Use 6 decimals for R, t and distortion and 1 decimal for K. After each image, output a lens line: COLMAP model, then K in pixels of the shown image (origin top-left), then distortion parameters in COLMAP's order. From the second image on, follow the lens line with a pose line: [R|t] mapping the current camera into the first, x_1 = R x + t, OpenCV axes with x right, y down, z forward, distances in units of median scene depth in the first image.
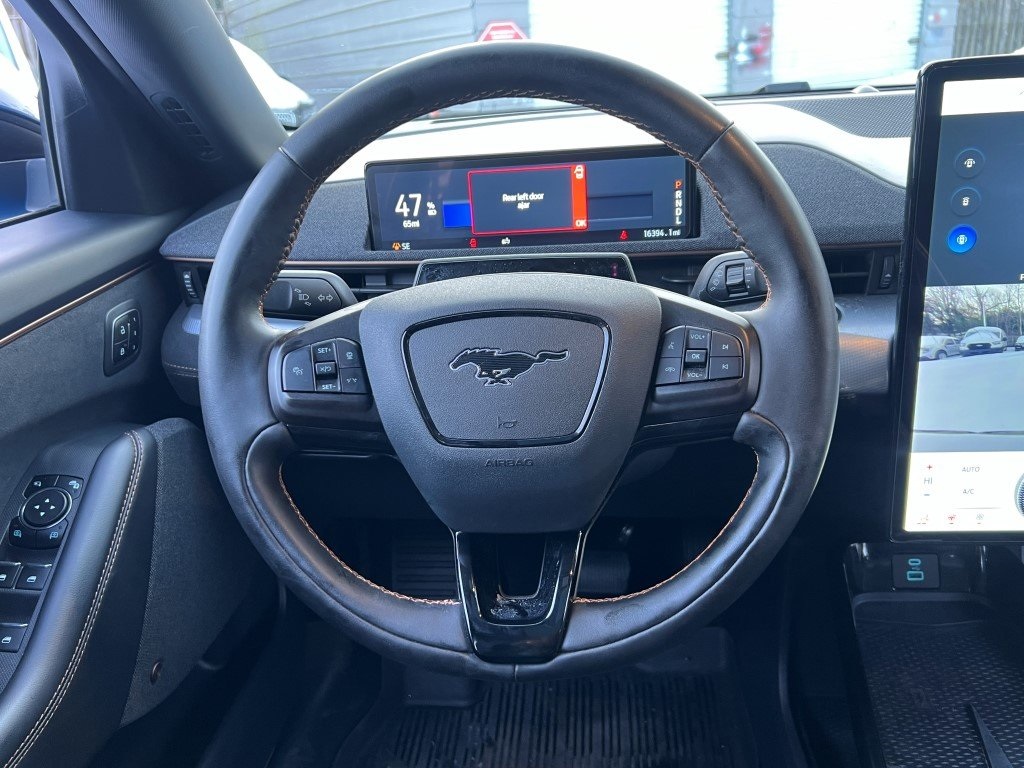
lens RADIAL K [[856.5, 0, 511.6], [0, 856.5, 391.5], [0, 0, 1]] dist [0.127902, -0.346232]
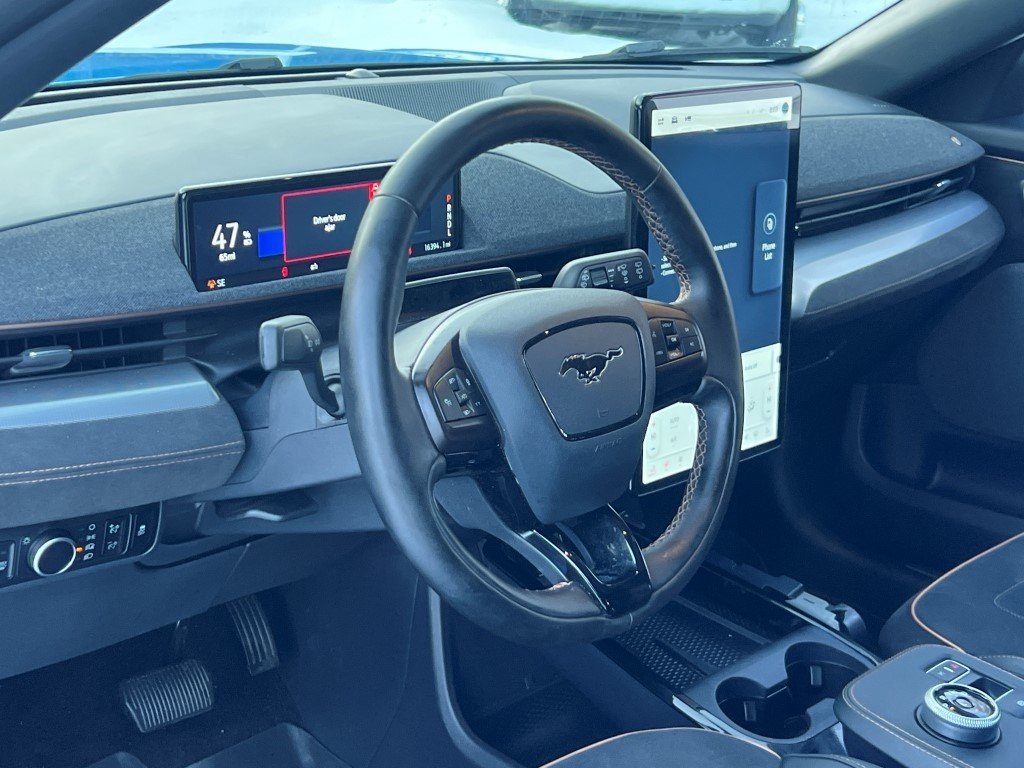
lens RADIAL K [[1592.4, 0, 512.0], [0, 1592.4, 384.0], [0, 0, 1]] dist [0.010582, -0.000439]
pose [[0.619229, -0.143054, 0.772070, -1.605799], [0.191745, 0.981046, 0.027988, -0.080129], [-0.761439, 0.130710, 0.634921, -0.290943]]
